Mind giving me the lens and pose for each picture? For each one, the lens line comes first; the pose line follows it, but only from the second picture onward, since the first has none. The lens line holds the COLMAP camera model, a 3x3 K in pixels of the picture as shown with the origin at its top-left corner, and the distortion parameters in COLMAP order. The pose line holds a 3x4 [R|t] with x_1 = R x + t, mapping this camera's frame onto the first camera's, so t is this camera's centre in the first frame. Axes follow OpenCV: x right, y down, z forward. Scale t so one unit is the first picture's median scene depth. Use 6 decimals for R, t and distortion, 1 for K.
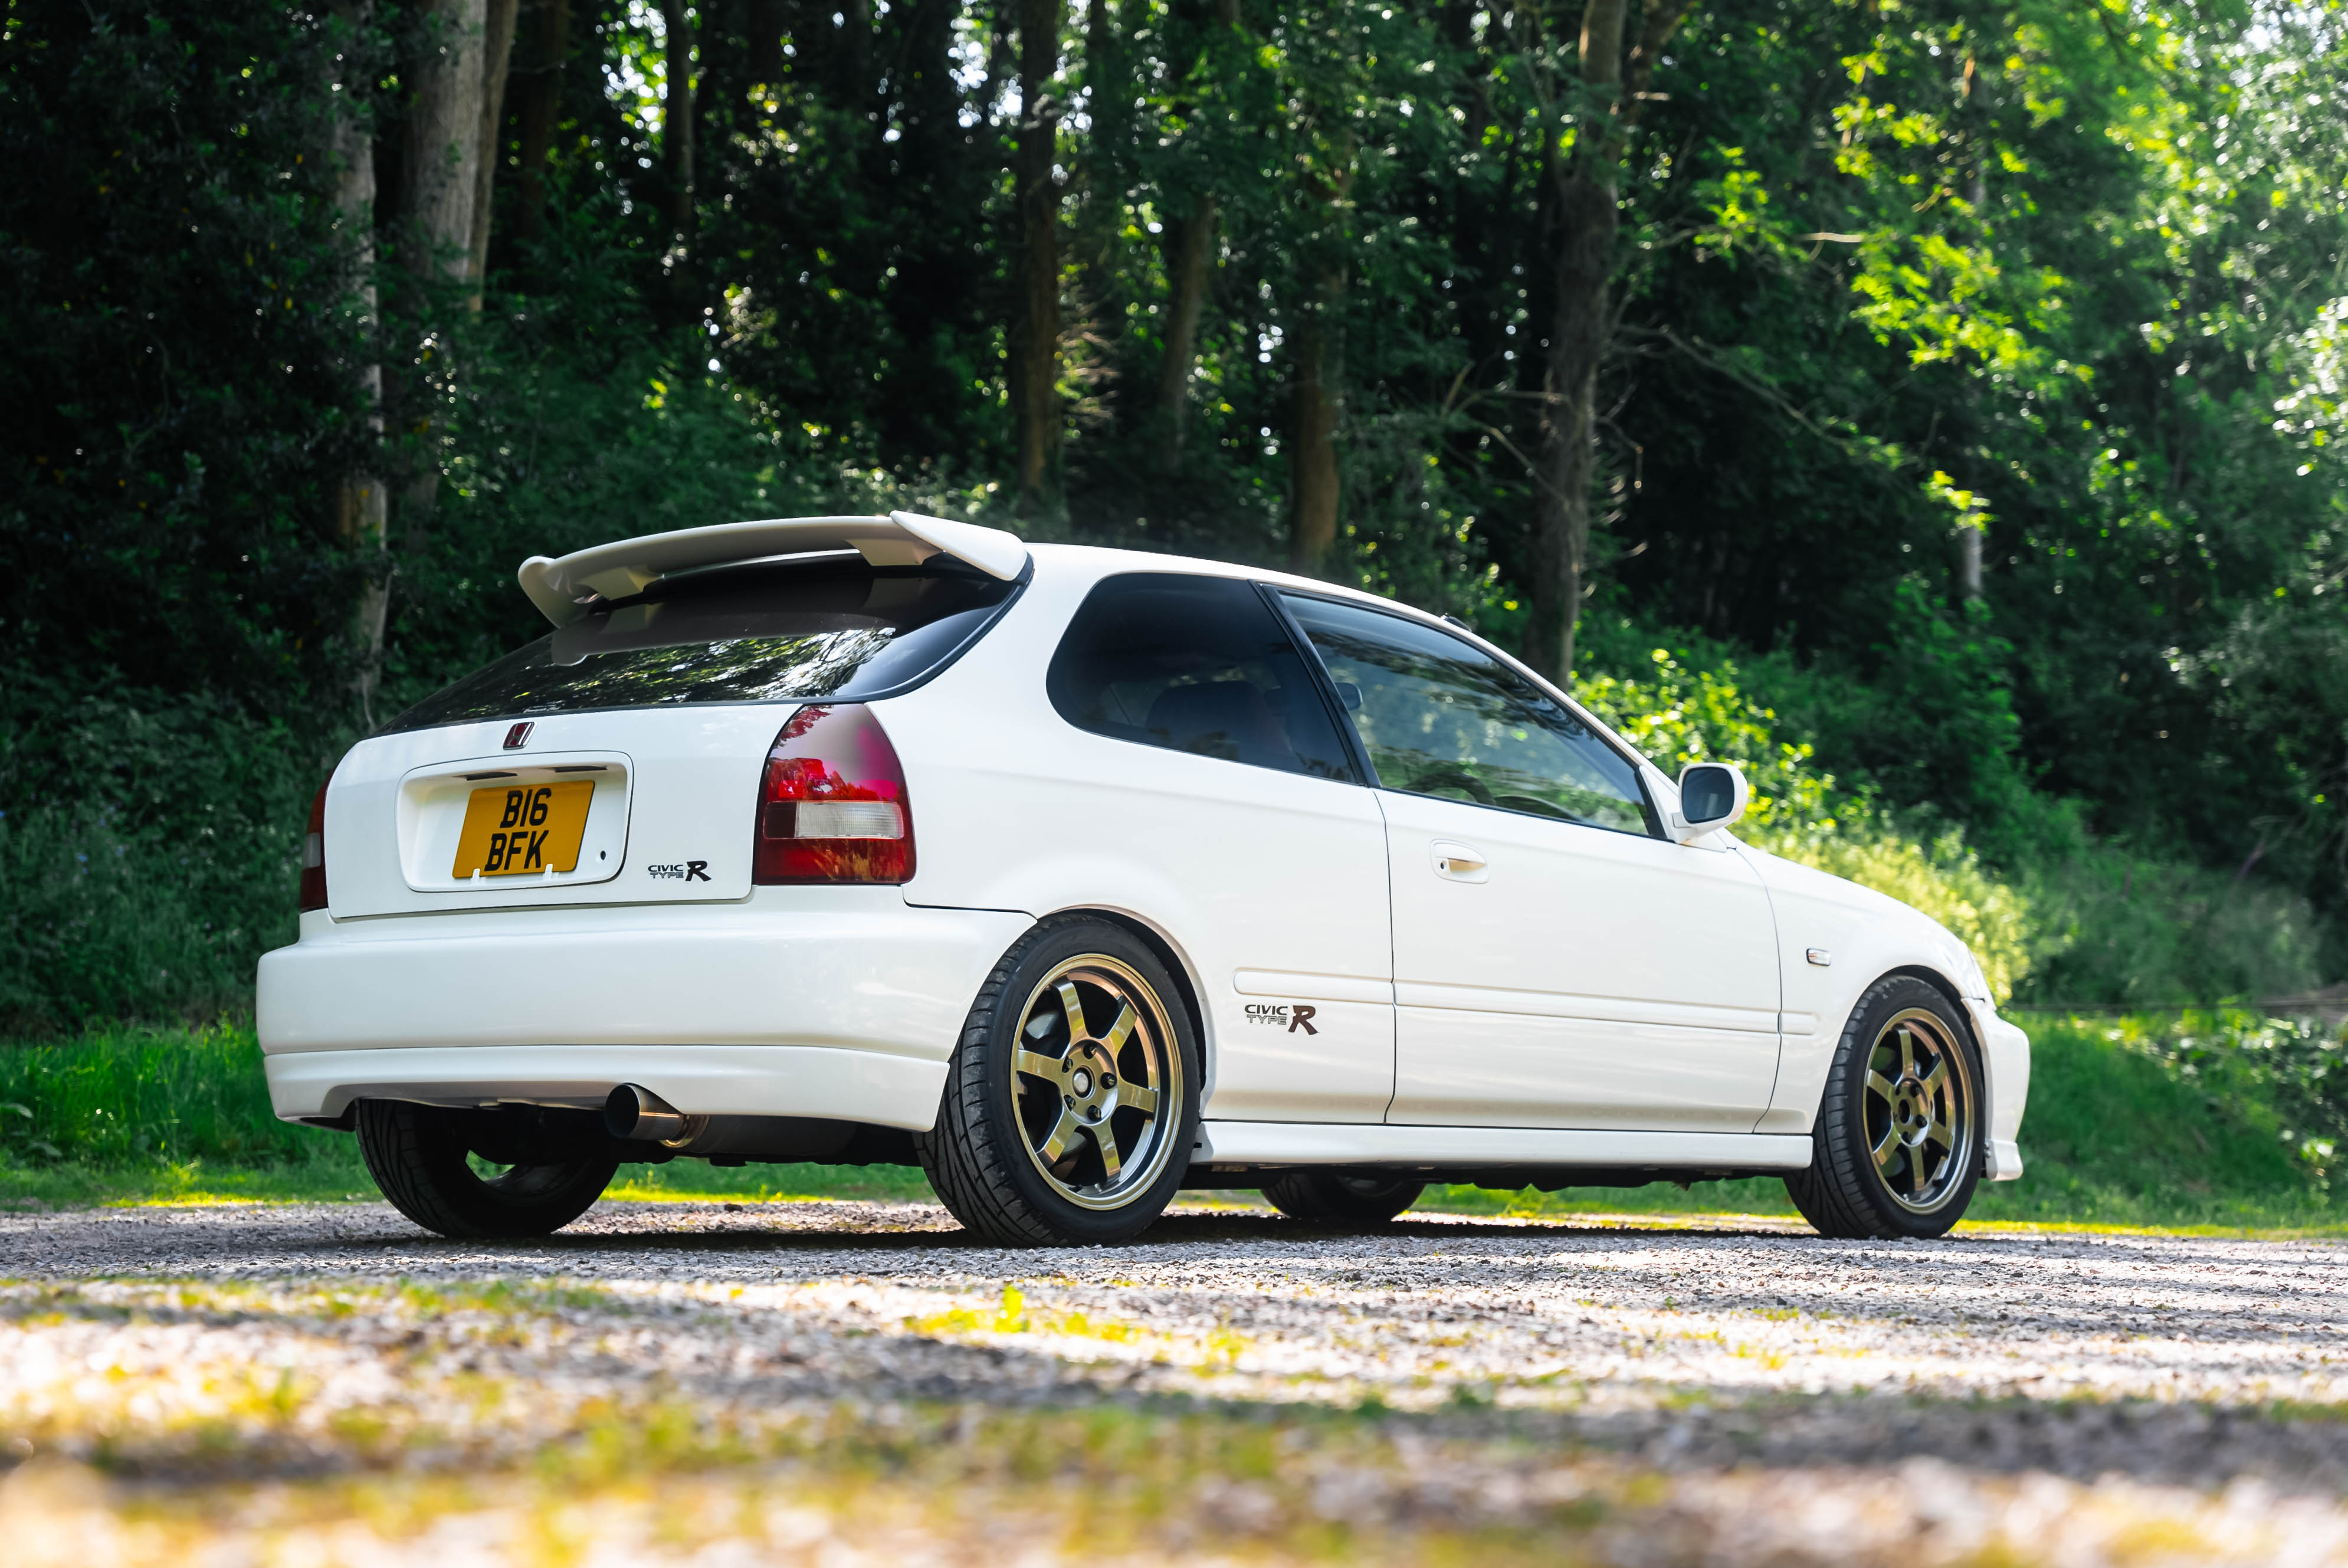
lens RADIAL K [[4643.0, 0, 1176.4], [0, 4643.0, 741.6], [0, 0, 1]] dist [0.295142, 0.057964]
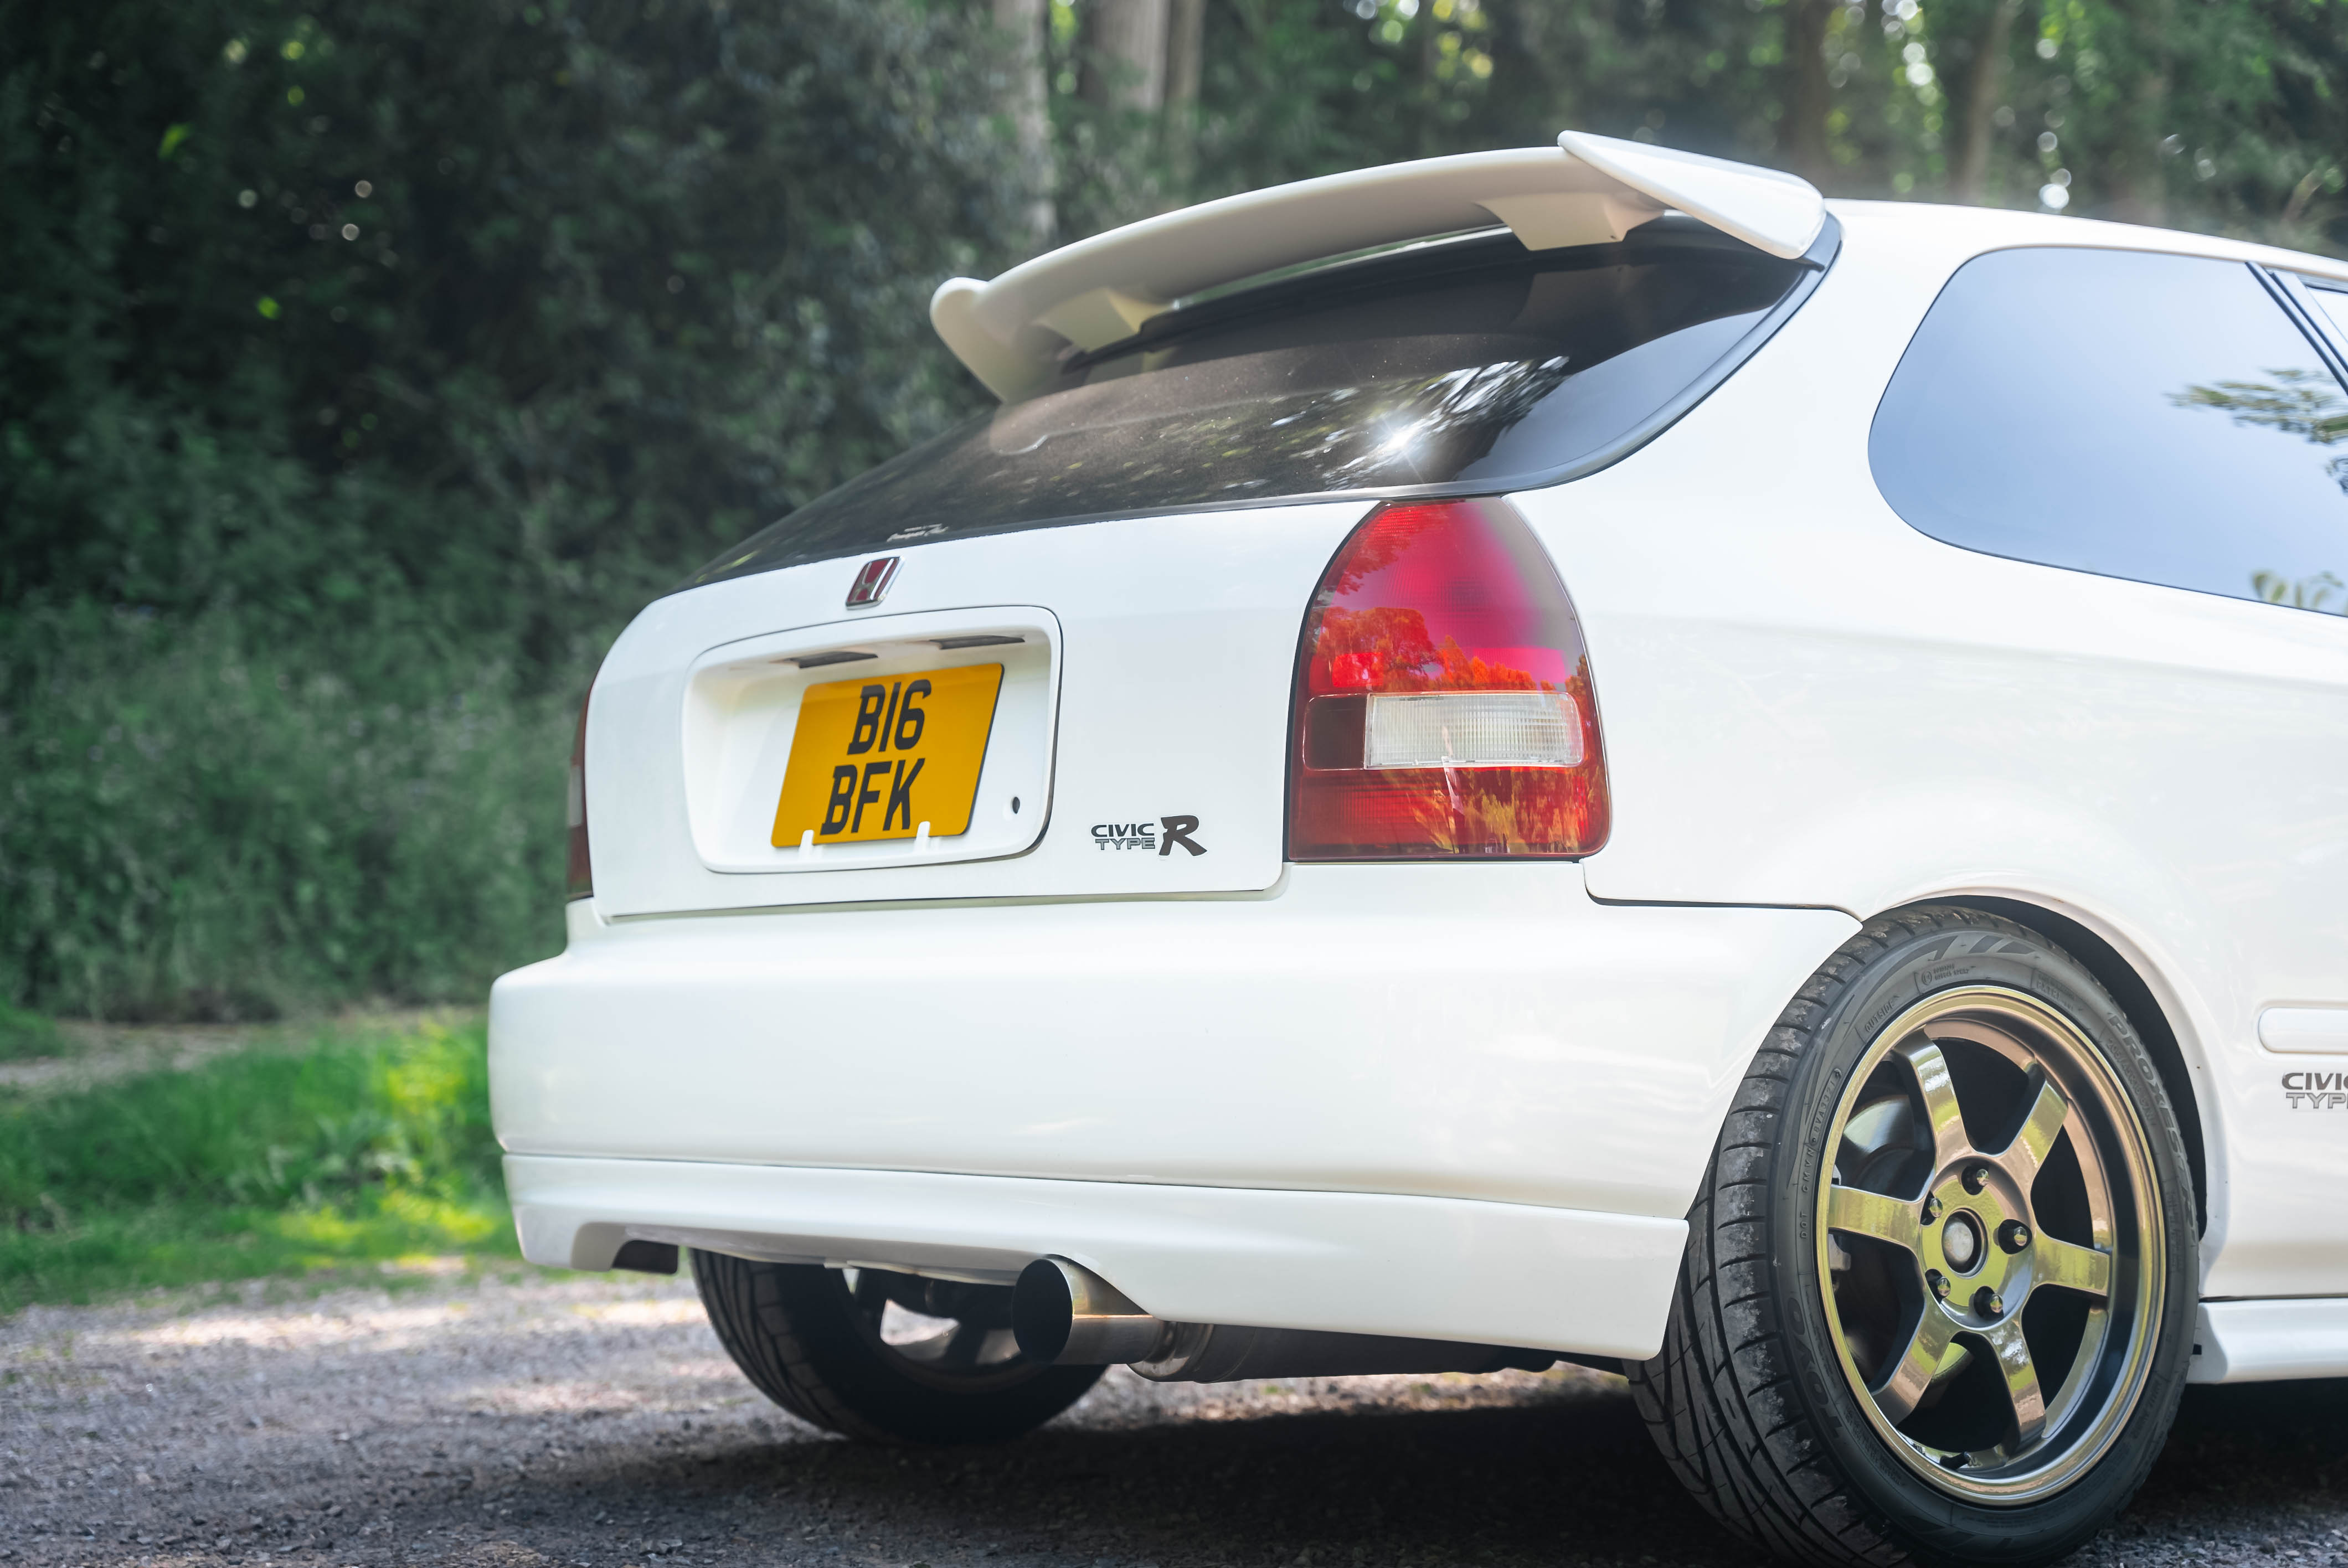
lens RADIAL K [[3744.4, 0, 1174.0], [0, 3744.4, 784.0], [0, 0, 1]] dist [0.152812, -0.047007]
pose [[0.980440, -0.017374, -0.196050, -0.022791], [0.024524, 0.999117, 0.034102, 0.008041], [0.195285, -0.038243, 0.980001, 0.586198]]
